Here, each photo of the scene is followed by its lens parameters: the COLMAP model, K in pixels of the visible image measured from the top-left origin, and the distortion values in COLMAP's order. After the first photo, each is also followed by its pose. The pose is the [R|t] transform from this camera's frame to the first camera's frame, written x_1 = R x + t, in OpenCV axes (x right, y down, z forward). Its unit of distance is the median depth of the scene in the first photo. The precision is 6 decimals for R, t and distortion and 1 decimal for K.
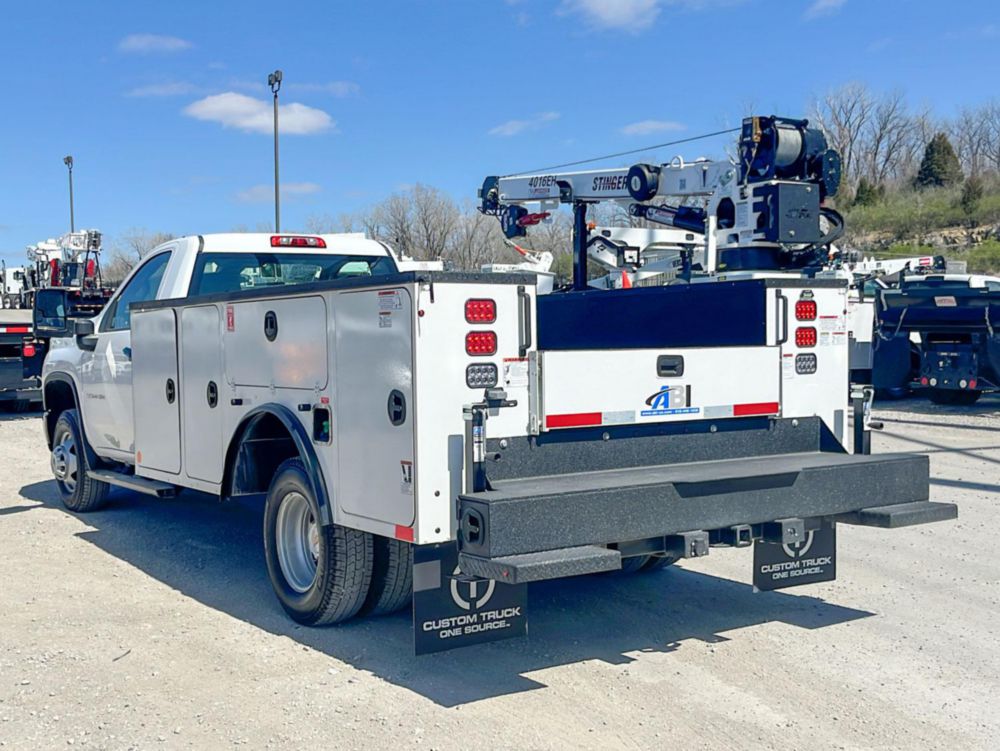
lens RADIAL K [[1194.6, 0, 500.0], [0, 1194.6, 375.5], [0, 0, 1]] dist [0.063619, -0.052829]
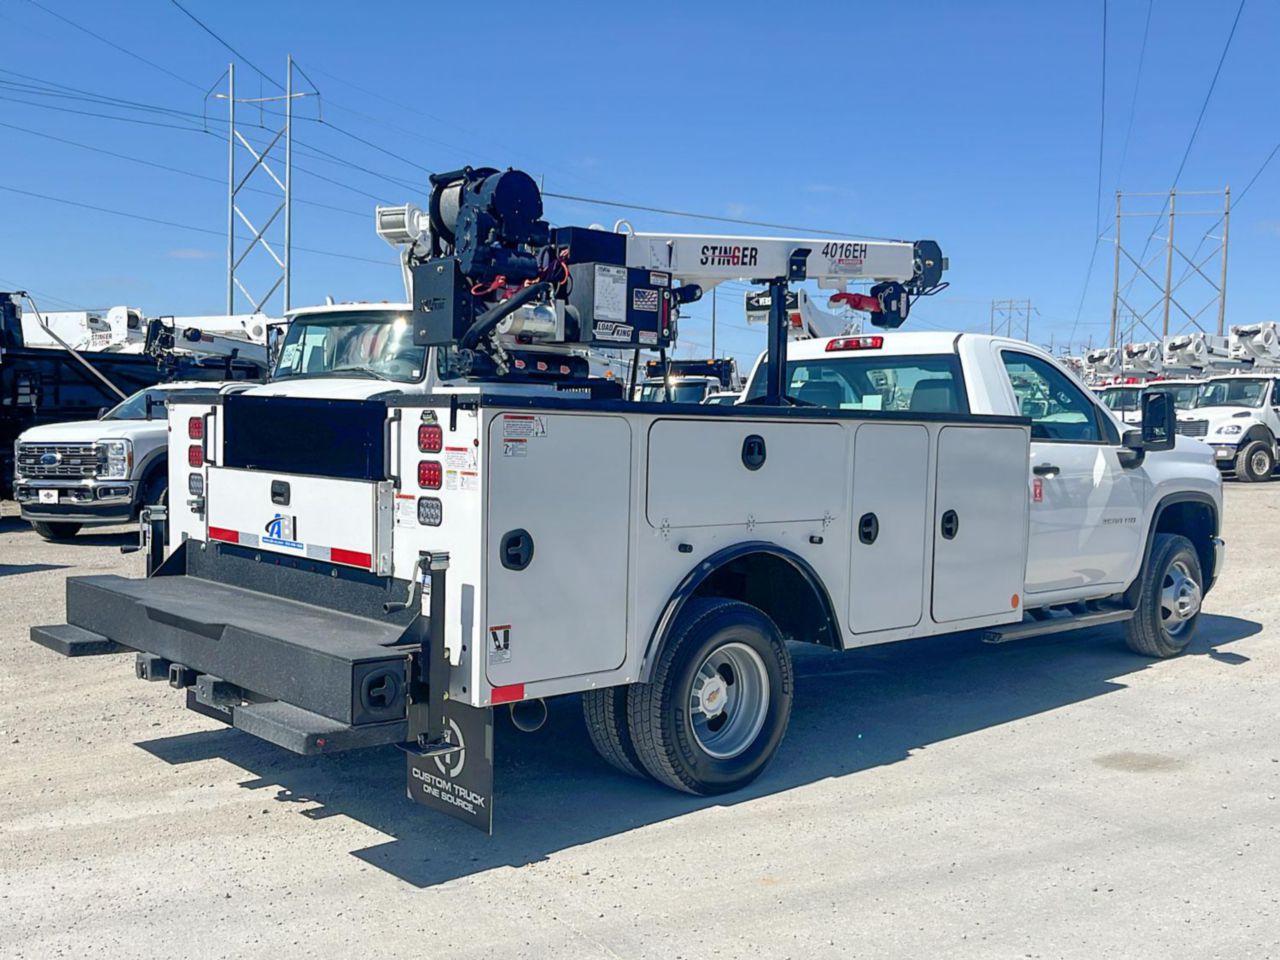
lens RADIAL K [[1282.4, 0, 640.0], [0, 1282.4, 480.0], [0, 0, 1]] dist [0.045128, -0.027536]
pose [[0.150203, 0.062944, -0.986649, 1.054368], [-0.055864, 0.996917, 0.055094, -0.079838], [0.987076, 0.046843, 0.153257, 1.016371]]
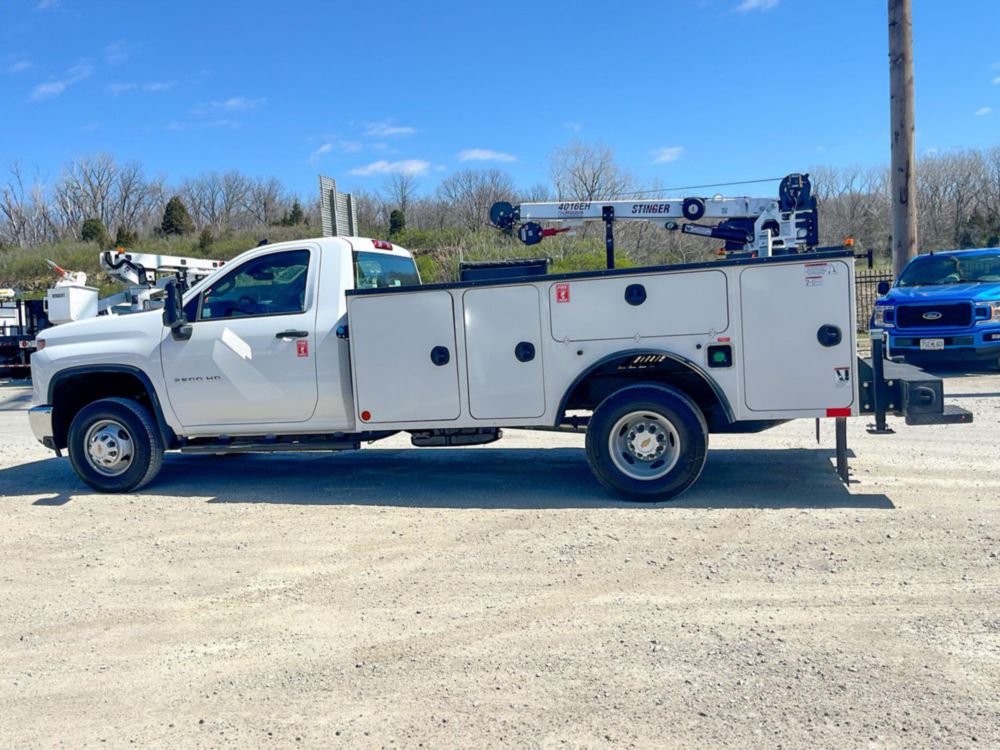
lens RADIAL K [[850.5, 0, 497.5], [0, 850.5, 393.7], [0, 0, 1]] dist [0.026427, -0.008492]
pose [[0.773293, -0.085244, 0.628292, -0.949204], [0.067089, 0.996359, 0.052608, 0.011032], [-0.630489, 0.001470, 0.776197, 0.310294]]
